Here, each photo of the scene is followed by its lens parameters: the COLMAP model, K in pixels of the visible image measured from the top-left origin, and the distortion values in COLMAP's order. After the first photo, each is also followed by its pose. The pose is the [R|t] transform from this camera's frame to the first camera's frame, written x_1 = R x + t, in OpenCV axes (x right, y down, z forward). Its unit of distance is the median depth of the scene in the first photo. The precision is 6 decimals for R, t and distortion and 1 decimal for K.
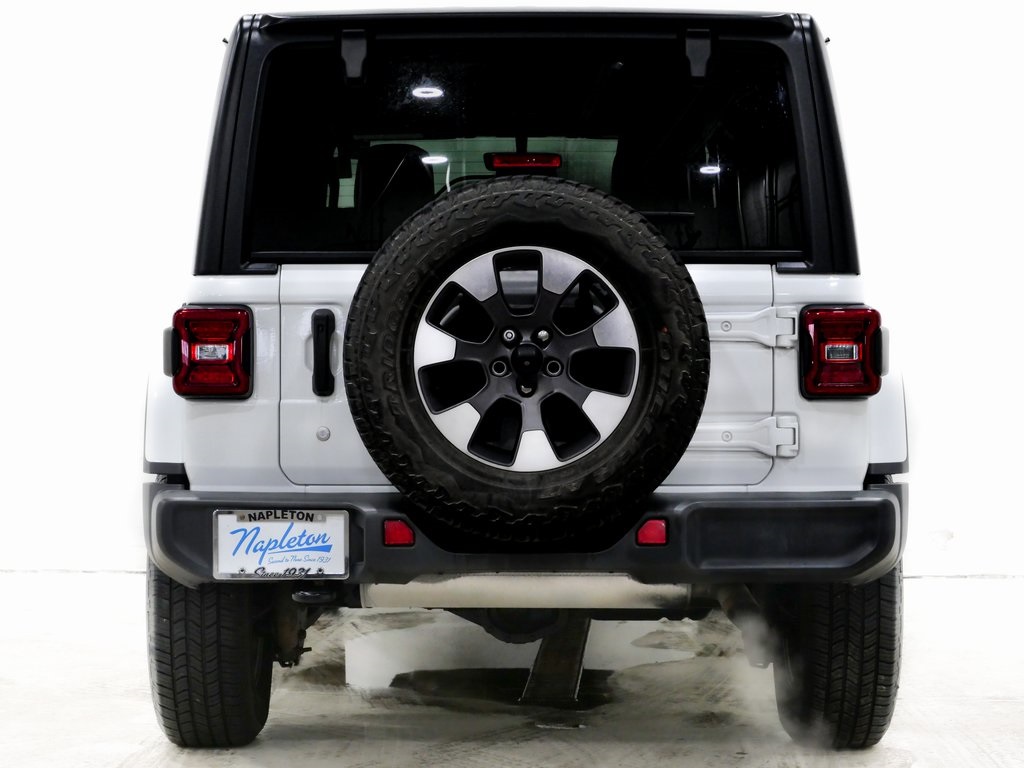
lens RADIAL K [[2798.6, 0, 512.0], [0, 2798.6, 384.0], [0, 0, 1]] dist [-0.048973, -0.160597]
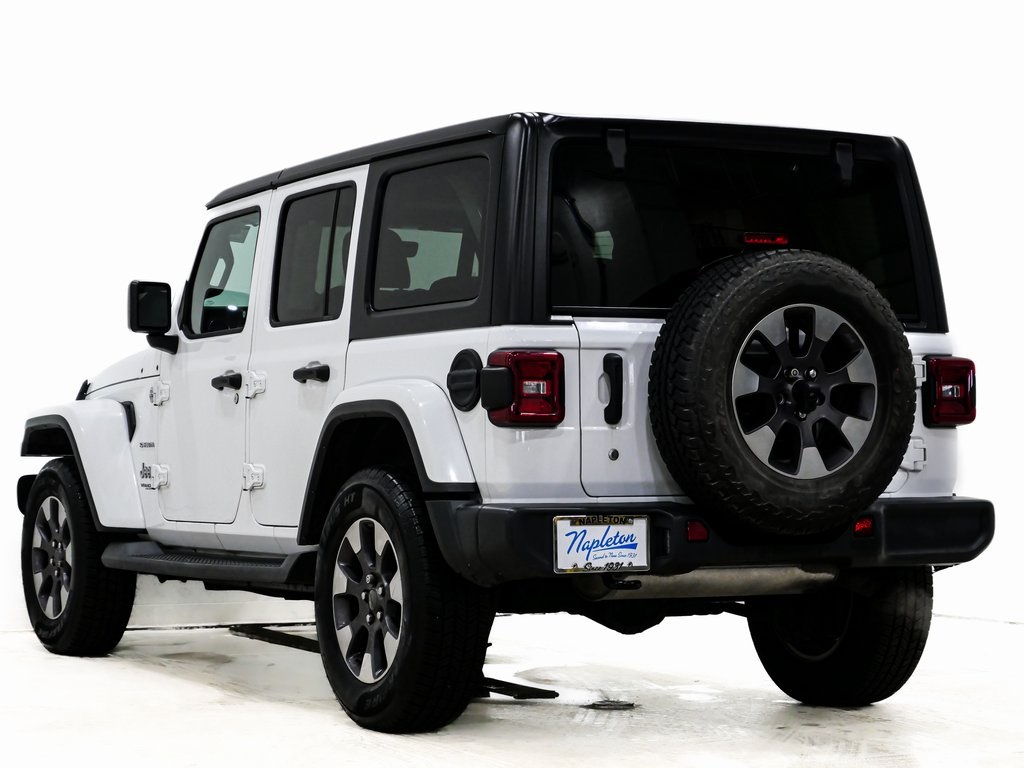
lens RADIAL K [[2798.6, 0, 512.0], [0, 2798.6, 384.0], [0, 0, 1]] dist [-0.048973, -0.160597]
pose [[0.863863, 0.009946, 0.503629, -0.757103], [0.016283, 0.998731, -0.047654, 0.046626], [-0.503464, 0.049367, 0.862605, -0.042480]]
